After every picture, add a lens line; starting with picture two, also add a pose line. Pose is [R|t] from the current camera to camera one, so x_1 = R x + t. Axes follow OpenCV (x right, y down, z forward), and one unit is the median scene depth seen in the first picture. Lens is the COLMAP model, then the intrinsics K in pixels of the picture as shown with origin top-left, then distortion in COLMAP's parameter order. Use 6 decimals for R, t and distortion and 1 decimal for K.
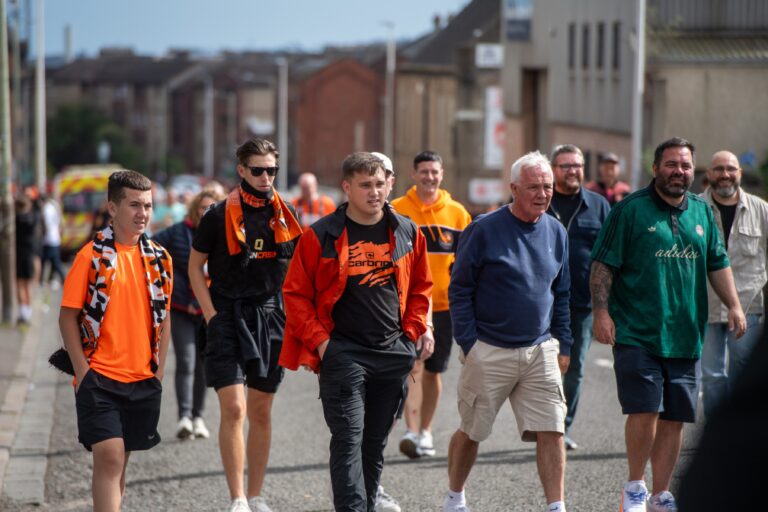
lens RADIAL K [[4448.6, 0, 384.0], [0, 4448.6, 256.1], [0, 0, 1]] dist [-1.341870, 0.000000]
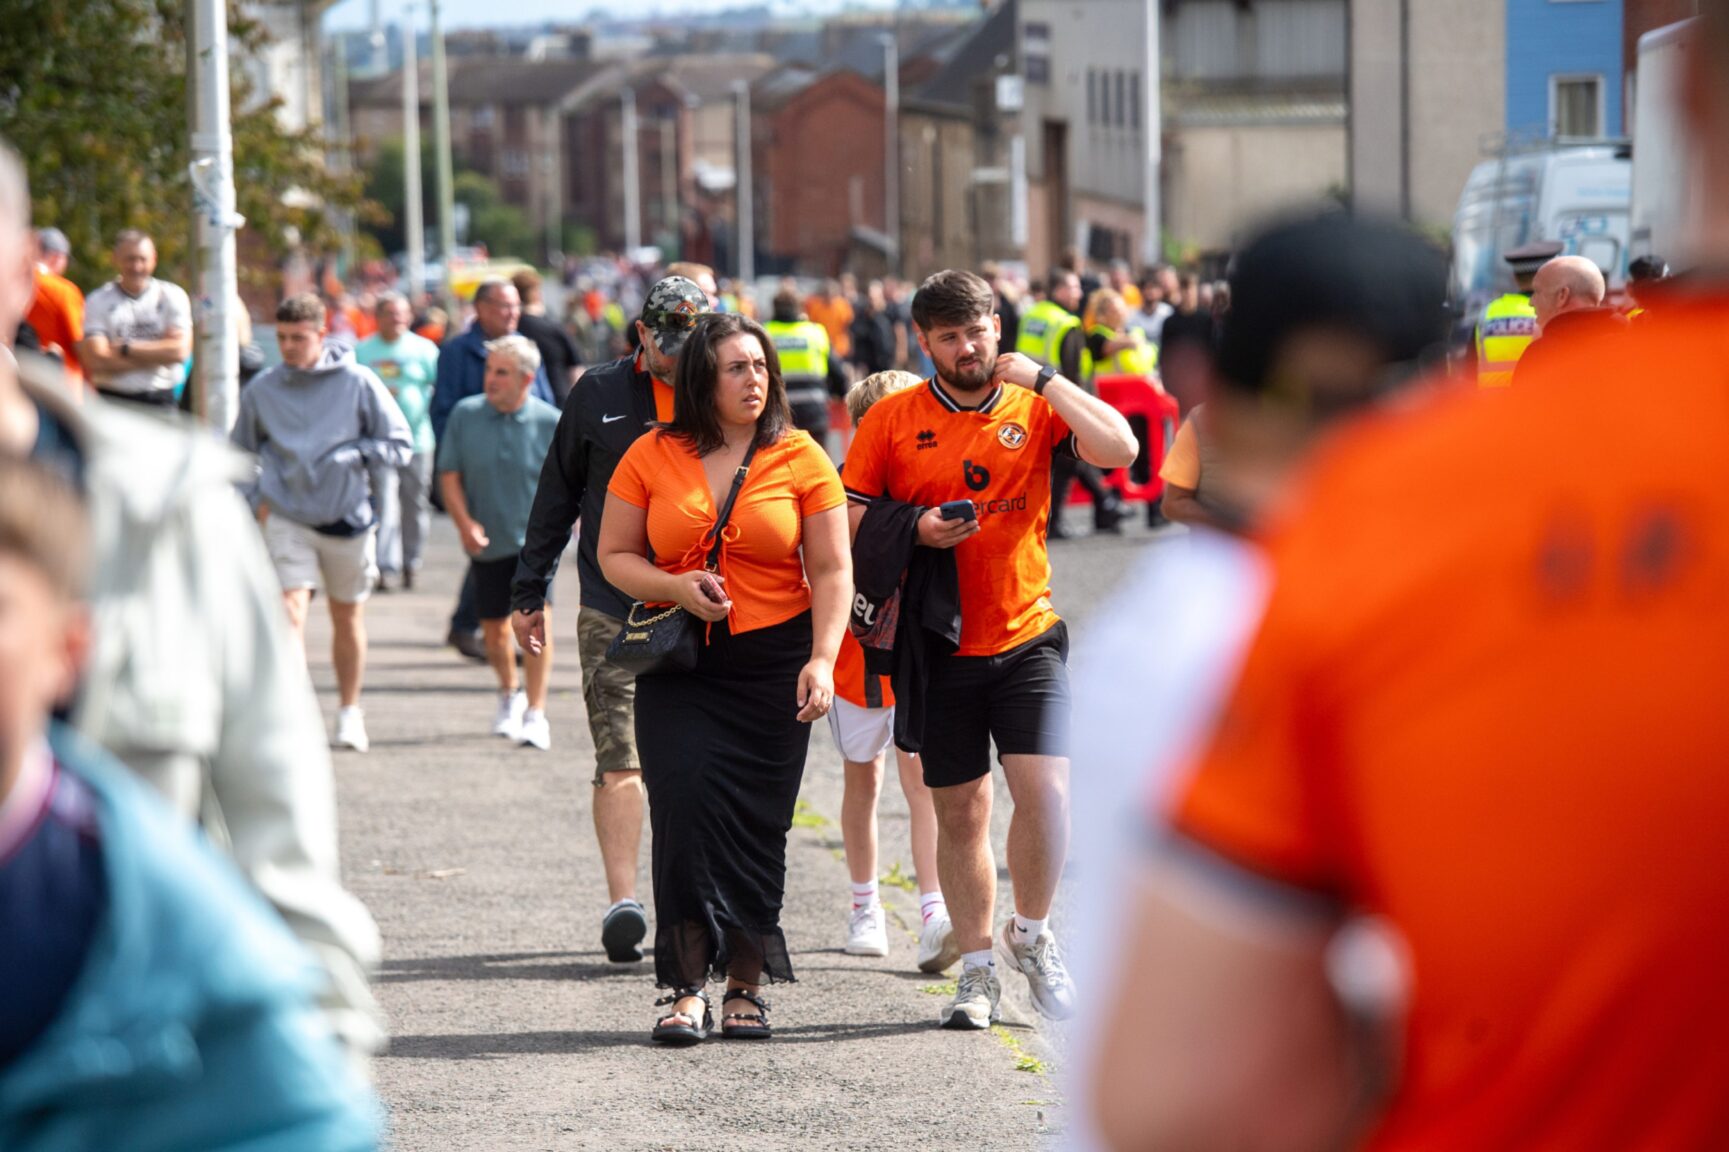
lens RADIAL K [[8153.7, 0, 864.5], [0, 8153.7, 576.2], [0, 0, 1]] dist [1.120387, 0.000000]
pose [[0.999761, -0.018425, -0.011772, 0.011103], [0.018690, 0.999564, 0.022851, 0.002387], [0.011346, -0.023066, 0.999670, -0.288399]]
